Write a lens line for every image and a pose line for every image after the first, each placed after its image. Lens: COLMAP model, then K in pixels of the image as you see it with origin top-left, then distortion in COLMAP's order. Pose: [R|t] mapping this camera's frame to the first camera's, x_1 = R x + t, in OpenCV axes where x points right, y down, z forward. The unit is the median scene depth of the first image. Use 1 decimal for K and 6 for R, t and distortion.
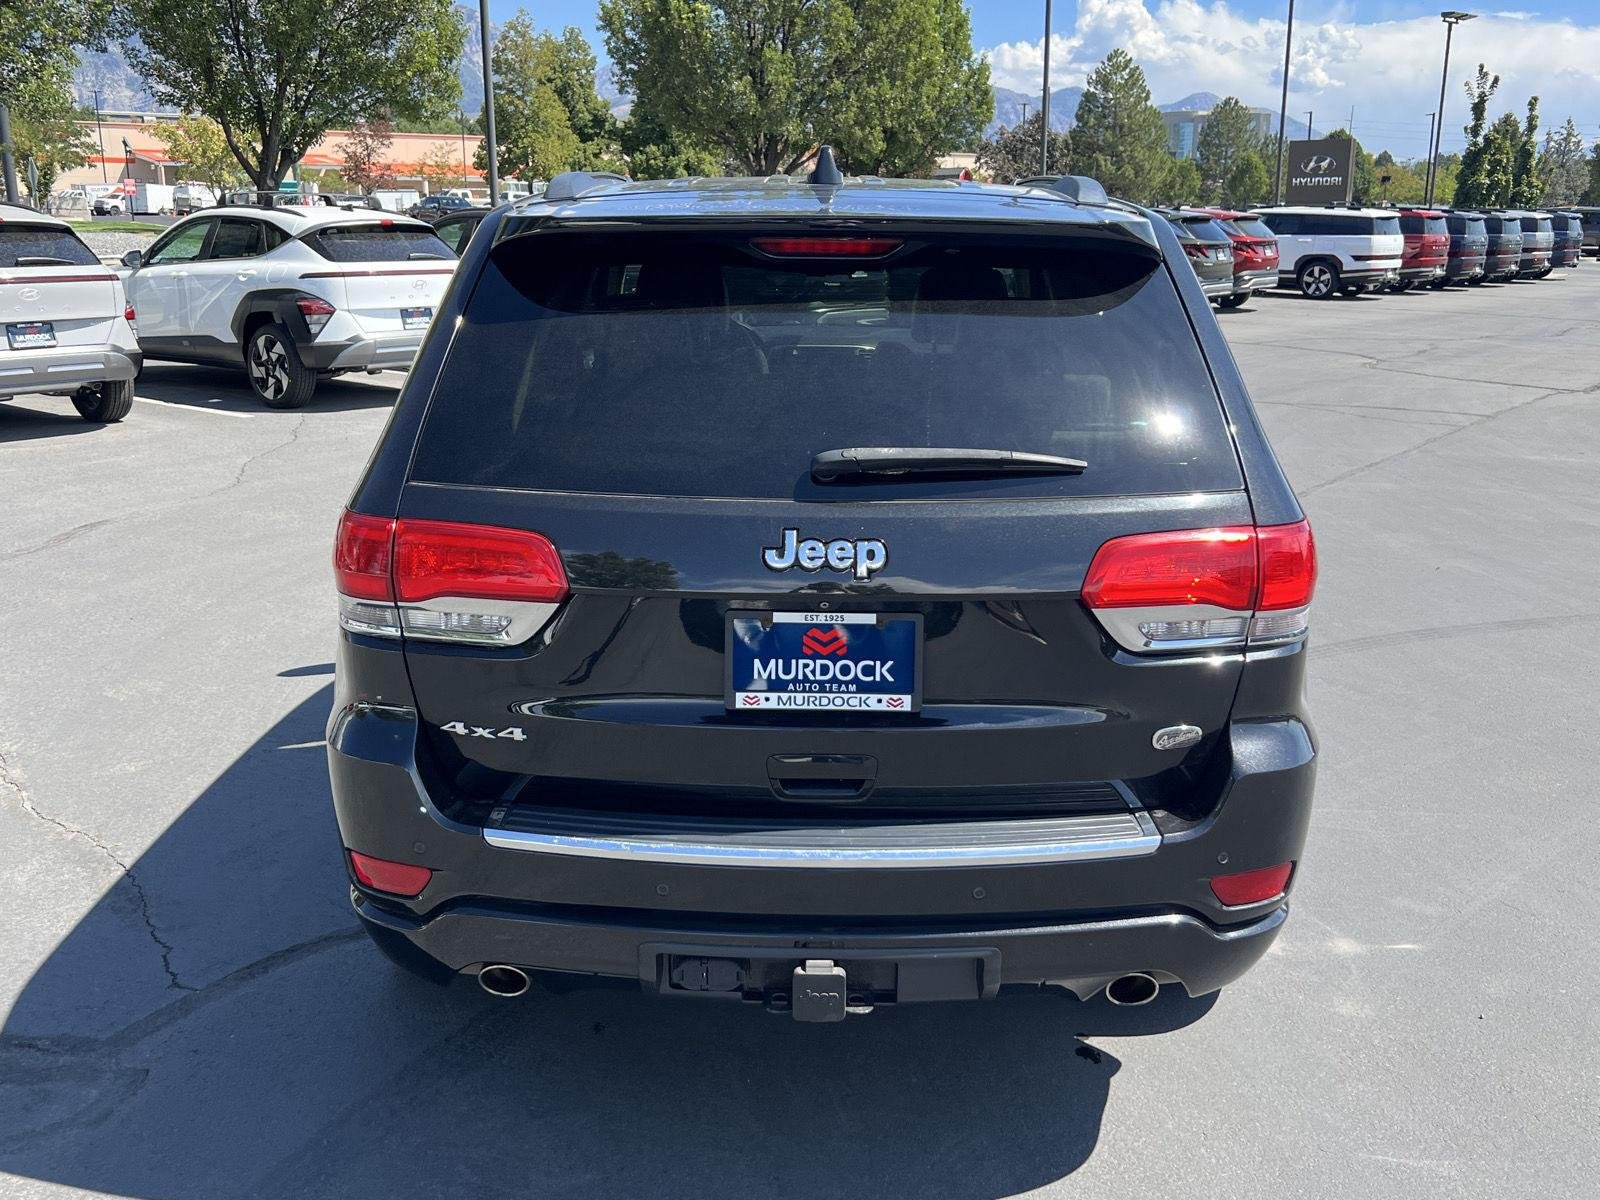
lens RADIAL K [[1503.7, 0, 791.1], [0, 1503.7, 597.6], [0, 0, 1]] dist [0.036664, -0.030283]
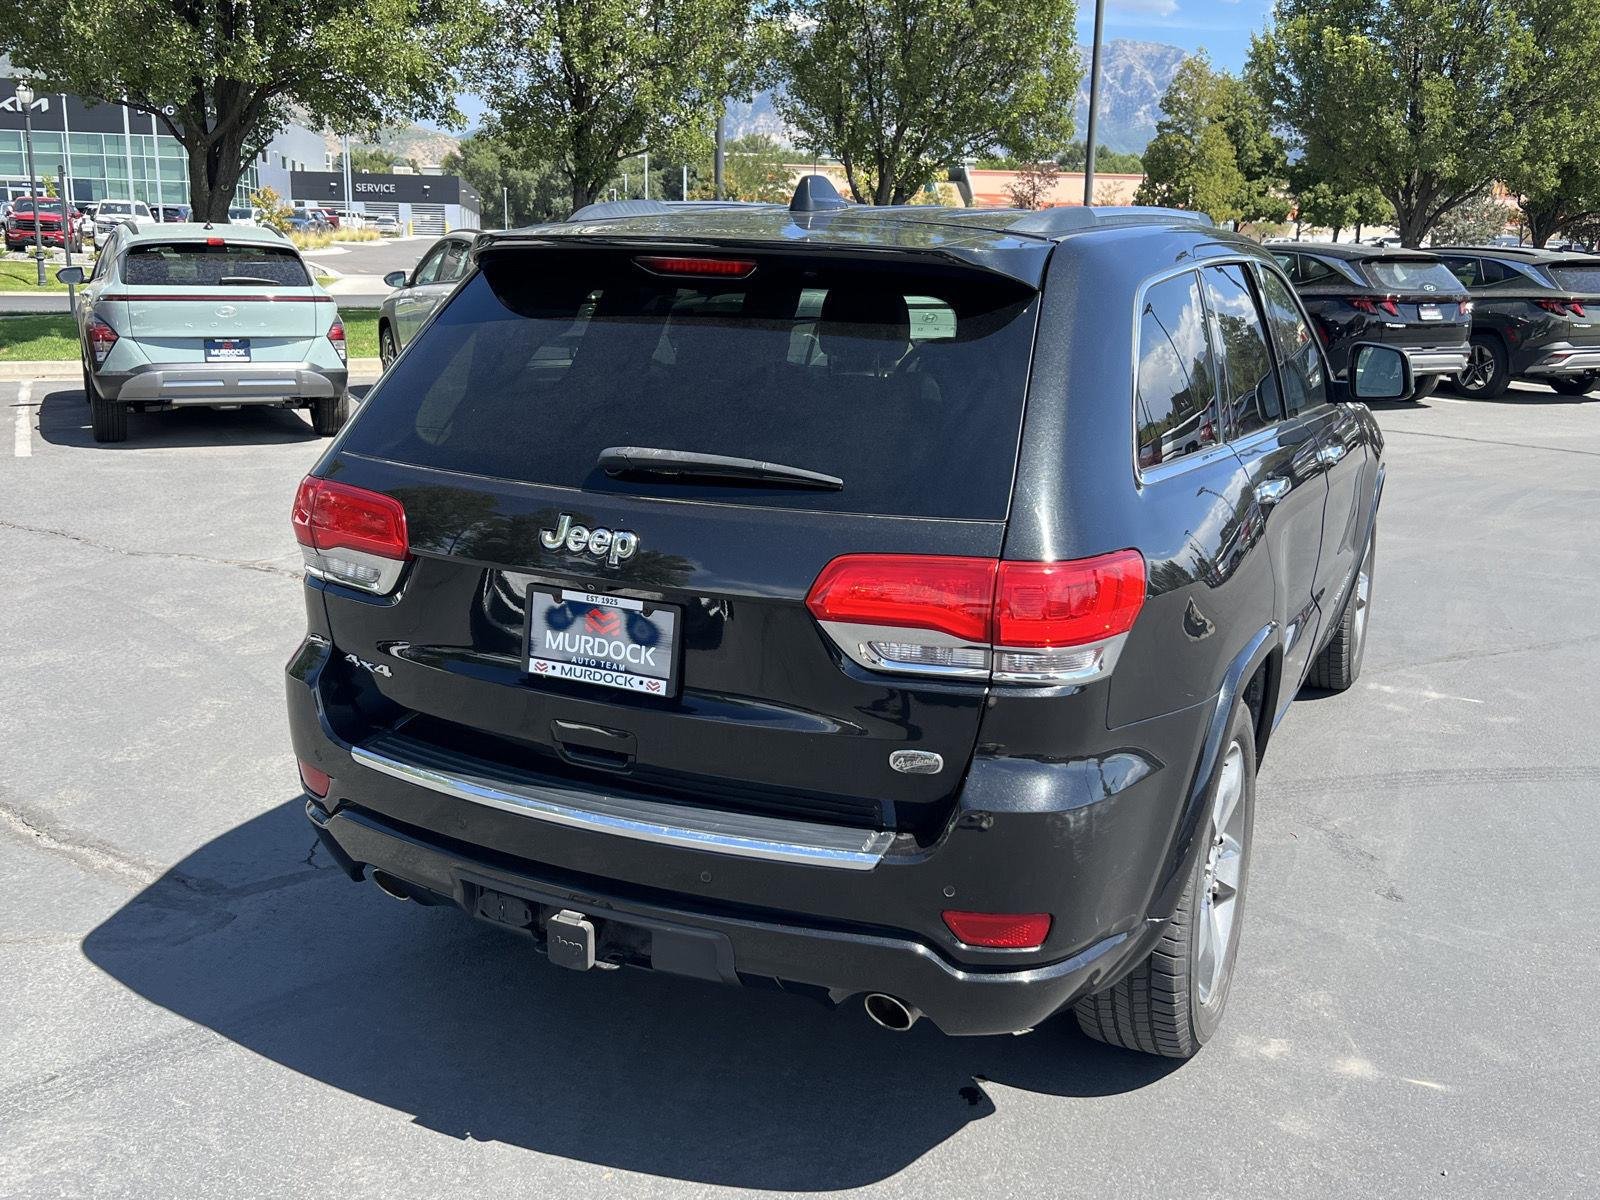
lens RADIAL K [[1503.7, 0, 791.1], [0, 1503.7, 597.6], [0, 0, 1]] dist [0.036664, -0.030283]
pose [[0.908500, 0.112412, -0.402482, 0.549940], [-0.122096, 0.992517, 0.001606, -0.006372], [0.399650, 0.047683, 0.915427, 0.048896]]
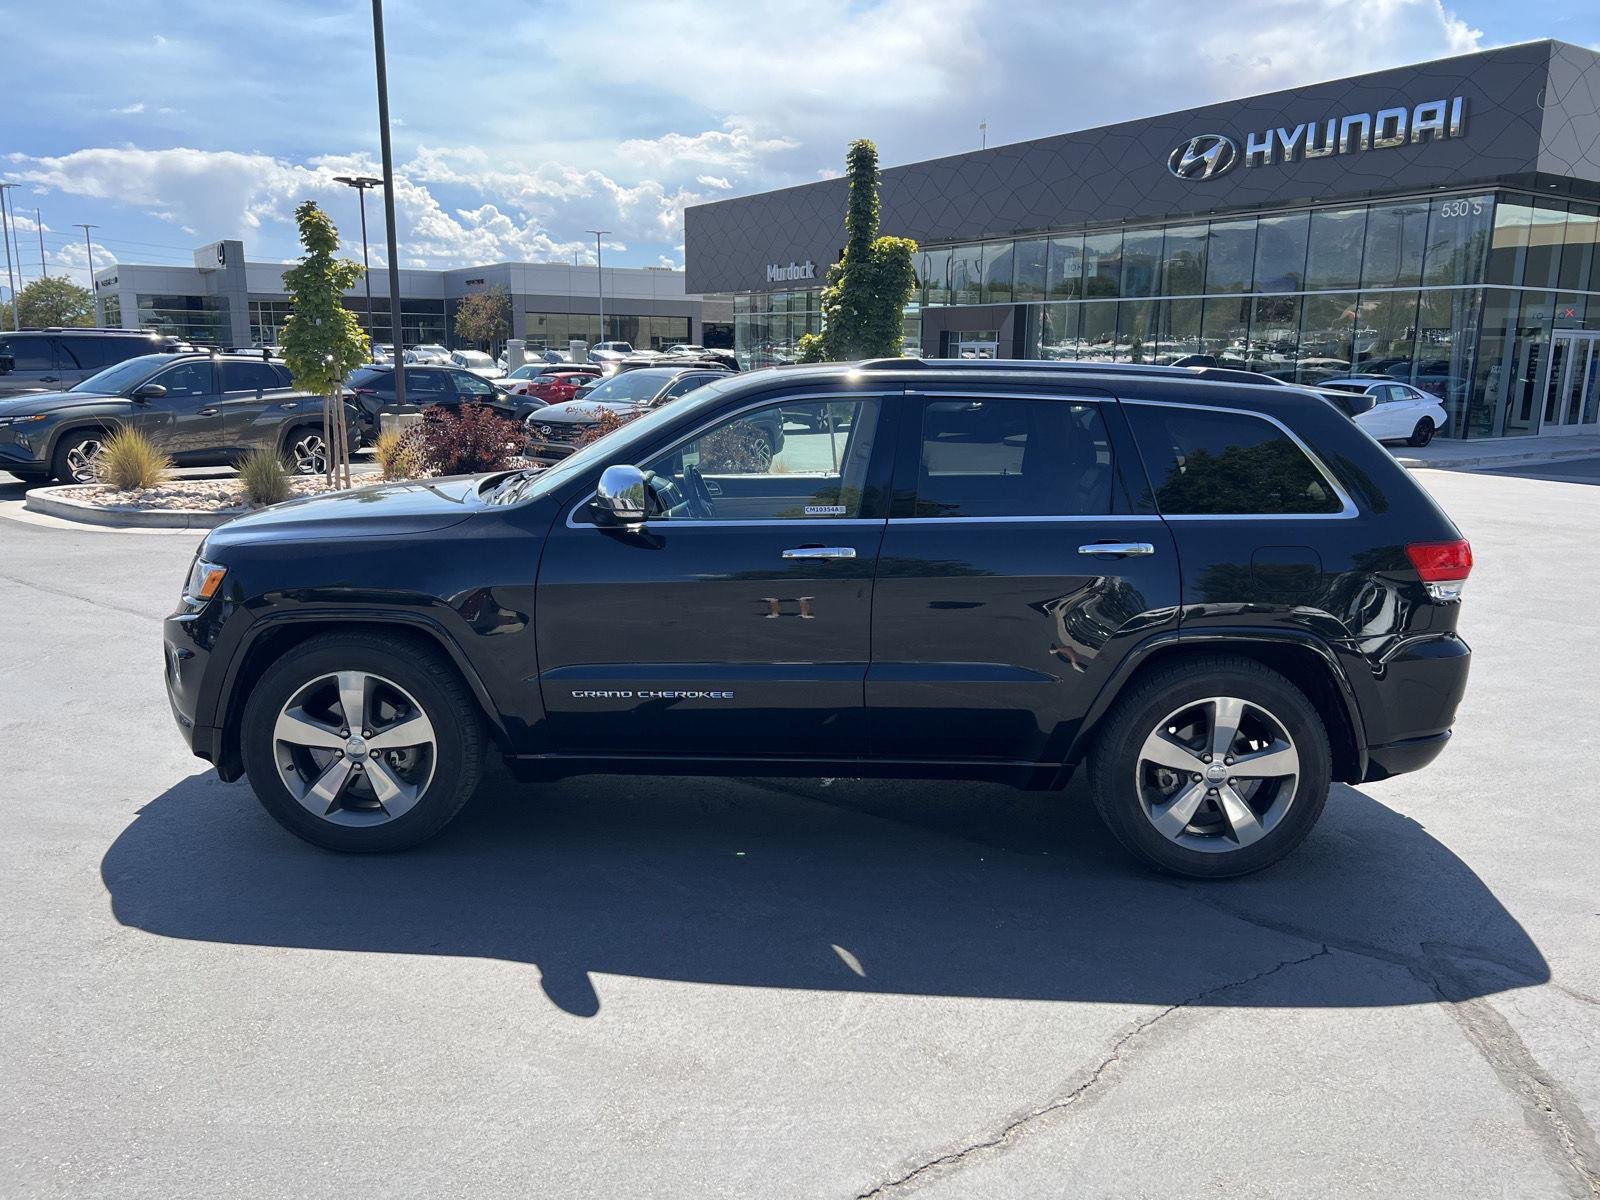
lens RADIAL K [[1217.5, 0, 796.0], [0, 1217.5, 614.7], [0, 0, 1]] dist [0.043450, -0.053432]
pose [[-0.004130, -0.216558, 0.976261, -1.995306], [0.226999, 0.950580, 0.211822, -0.545829], [-0.973886, 0.222485, 0.045233, 1.901938]]
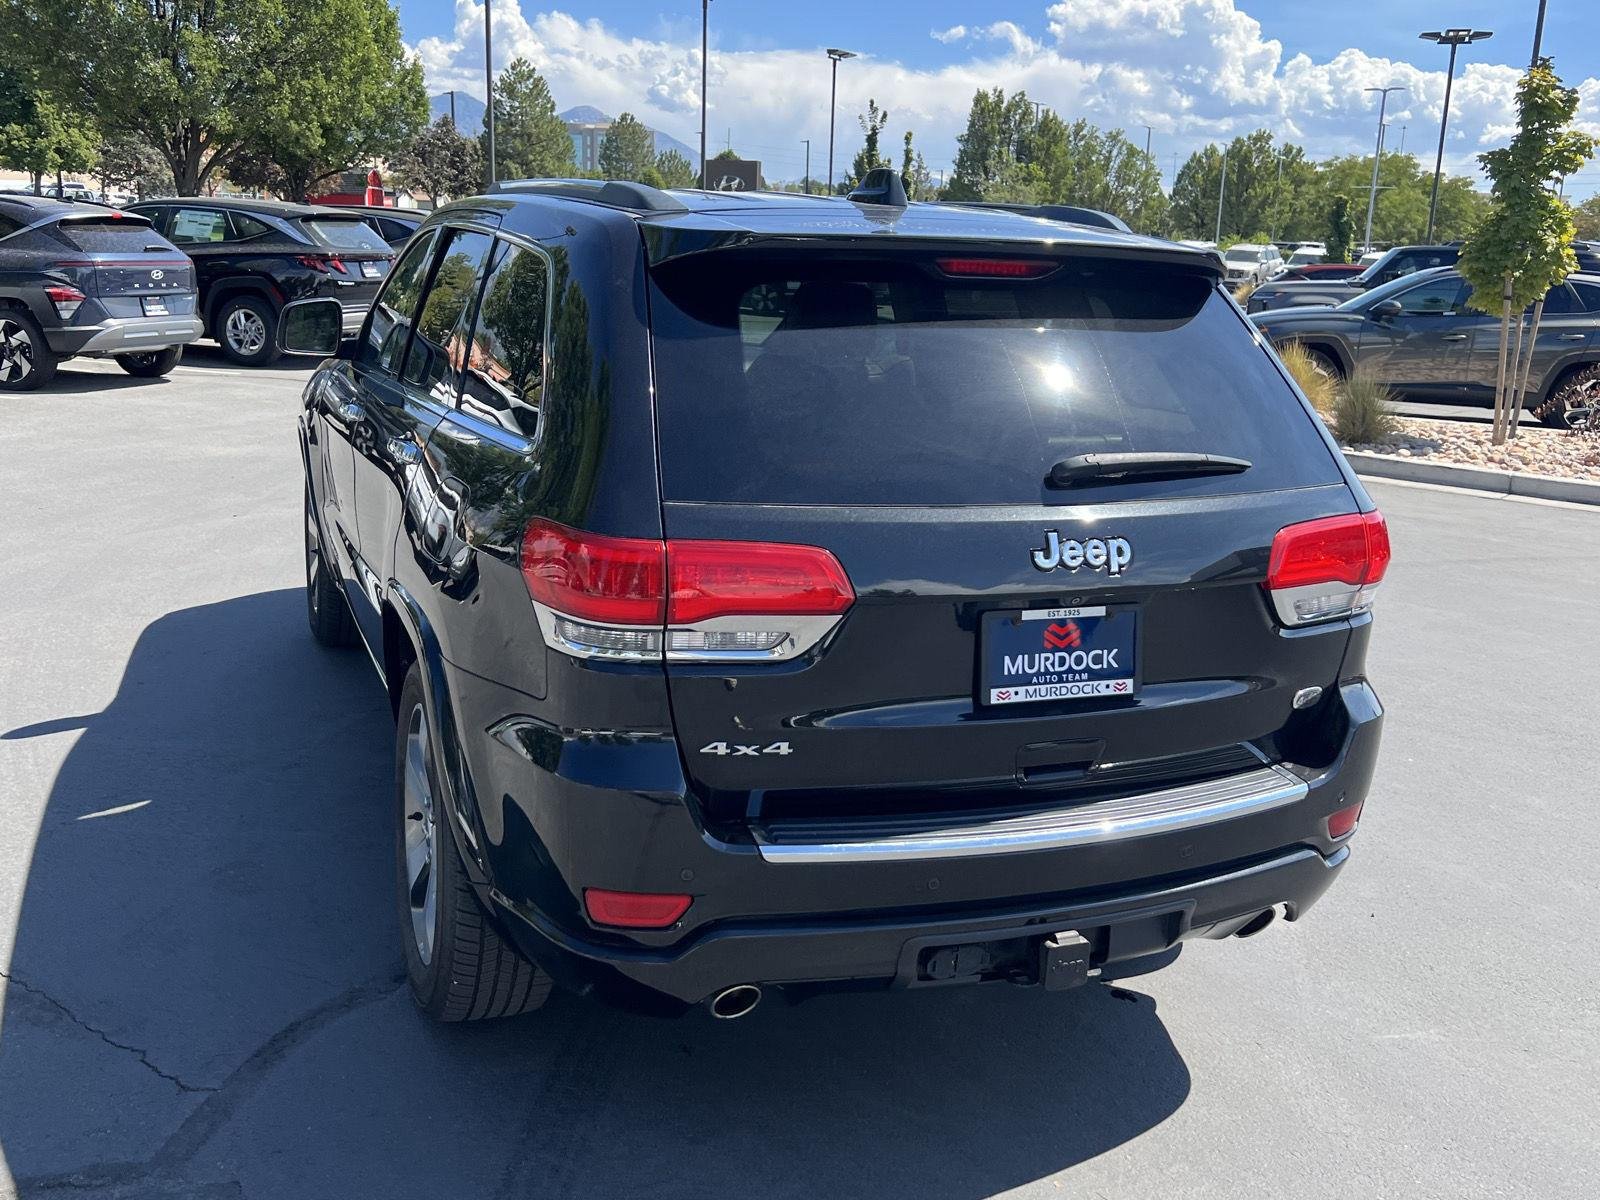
lens RADIAL K [[1503.7, 0, 791.1], [0, 1503.7, 597.6], [0, 0, 1]] dist [0.036664, -0.030283]
pose [[0.926587, -0.059352, 0.371367, -0.521821], [0.060773, 0.998120, 0.007889, -0.016761], [-0.371137, 0.015260, 0.928453, 0.067838]]
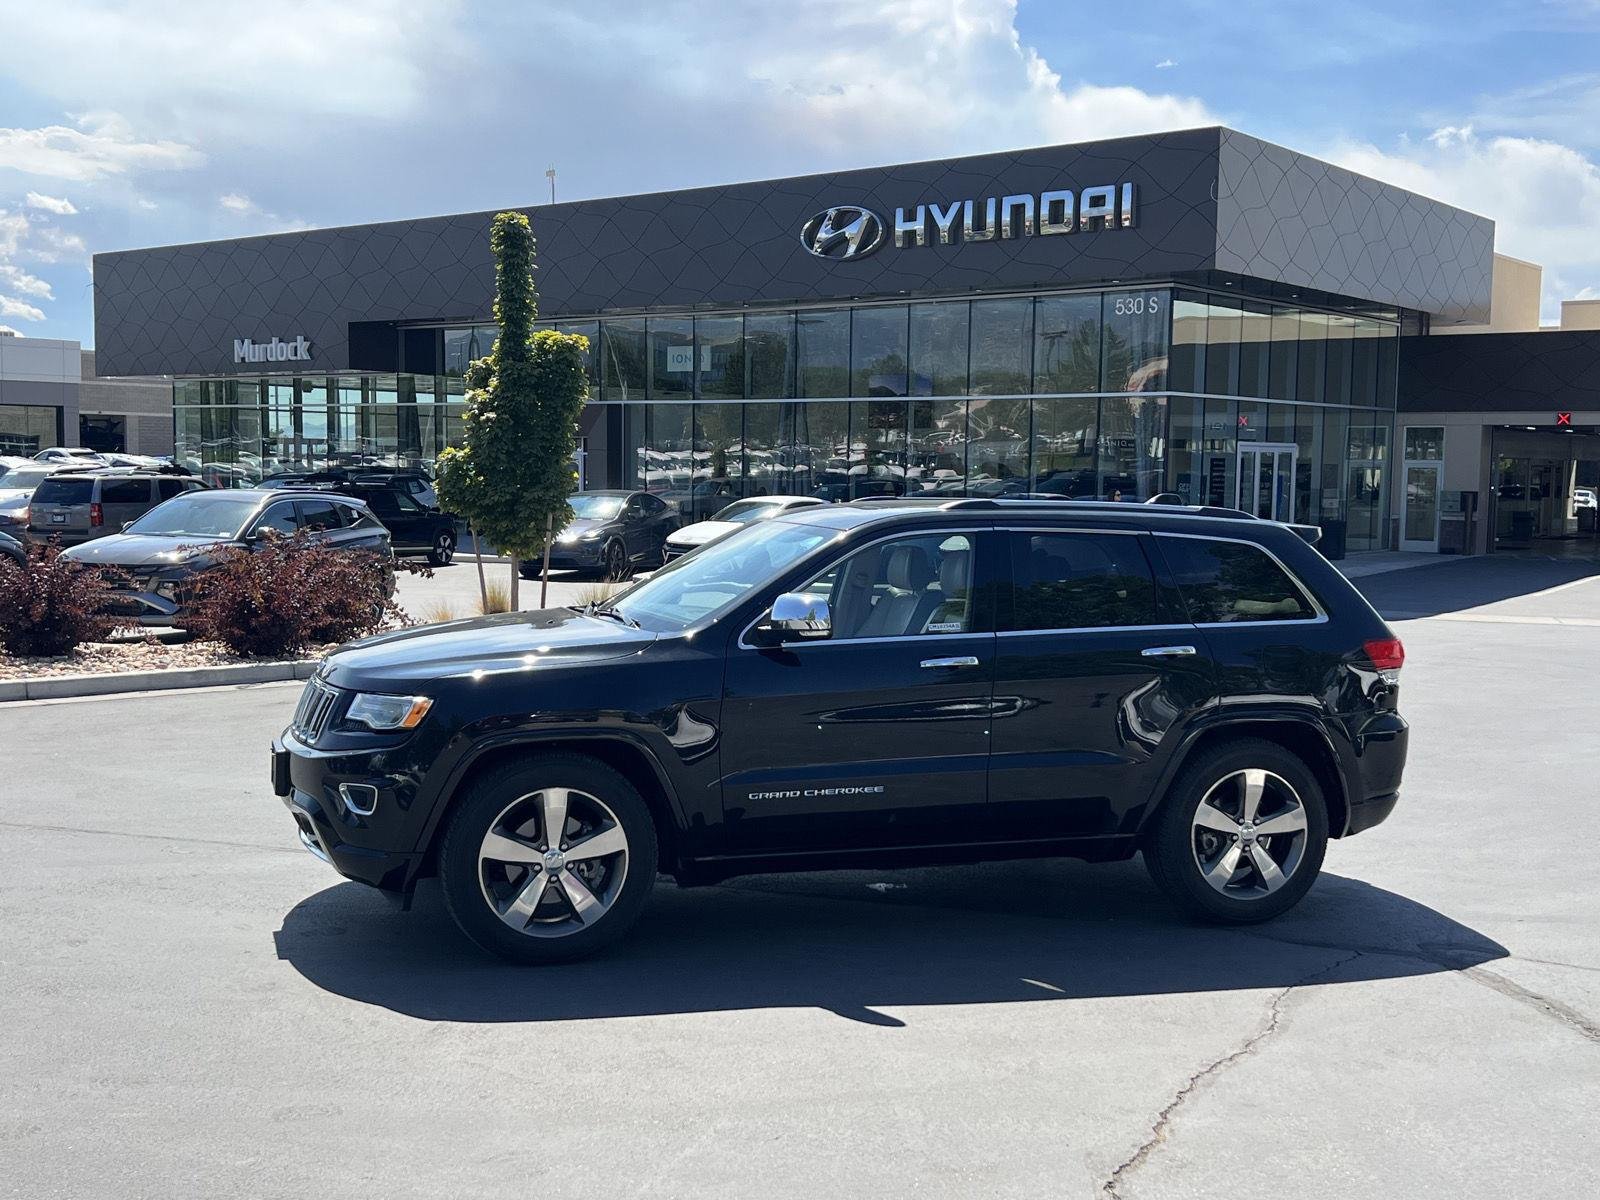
lens RADIAL K [[1805.0, 0, 800.0], [0, 1805.0, 600.0], [0, 0, 1]] dist [0.082689, -0.152350]
pose [[-0.331668, -0.080648, 0.939943, -3.033768], [0.210819, 0.964807, 0.157171, -0.881309], [-0.919539, 0.250286, -0.302993, 3.032266]]
